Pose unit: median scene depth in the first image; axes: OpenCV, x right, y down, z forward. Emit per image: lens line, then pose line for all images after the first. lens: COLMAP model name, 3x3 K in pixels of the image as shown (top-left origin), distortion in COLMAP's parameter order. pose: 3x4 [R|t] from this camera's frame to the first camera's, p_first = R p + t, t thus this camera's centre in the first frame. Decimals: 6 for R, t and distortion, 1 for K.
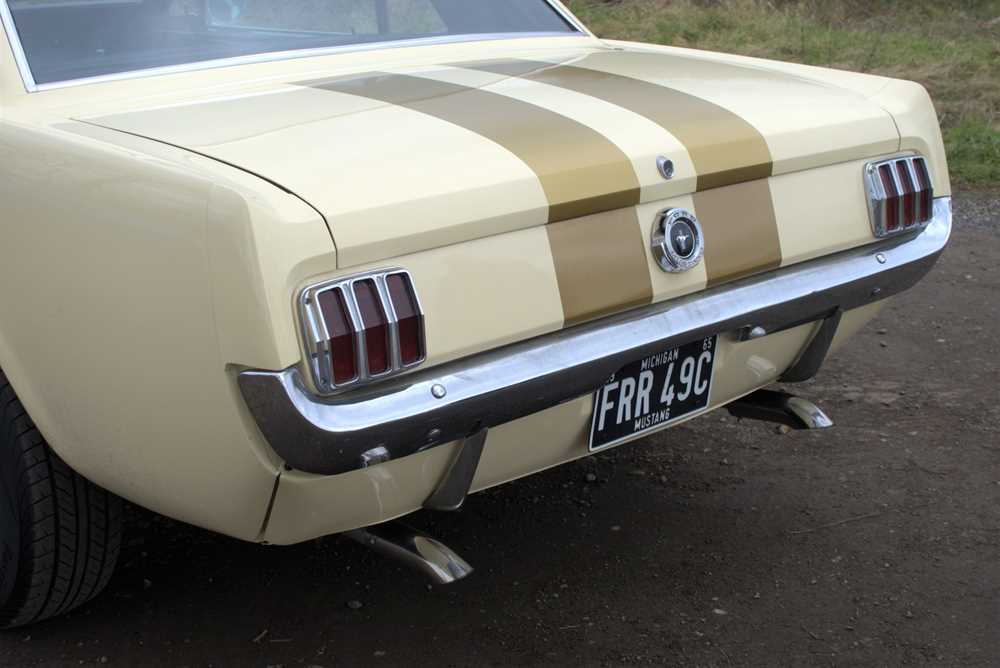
lens RADIAL K [[1573.4, 0, 500.0], [0, 1573.4, 334.0], [0, 0, 1]] dist [-0.181403, -0.007584]
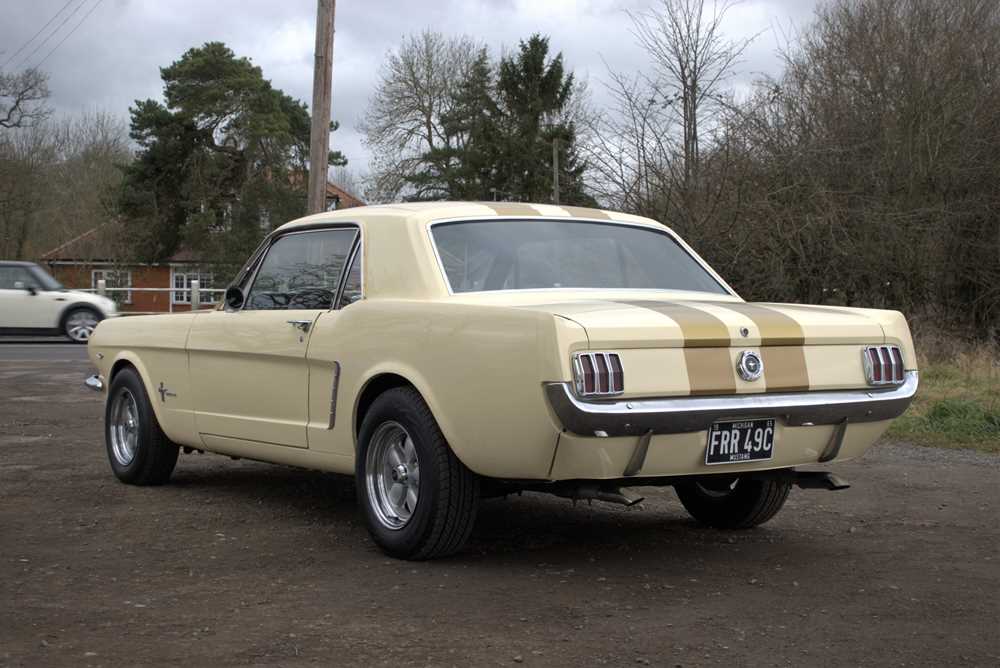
lens RADIAL K [[1573.4, 0, 500.0], [0, 1573.4, 334.0], [0, 0, 1]] dist [-0.181403, -0.007584]
pose [[0.983633, 0.017854, -0.179297, 0.159063], [-0.059896, 0.970892, -0.231909, 0.408841], [0.169938, 0.238853, 0.956070, -1.093256]]
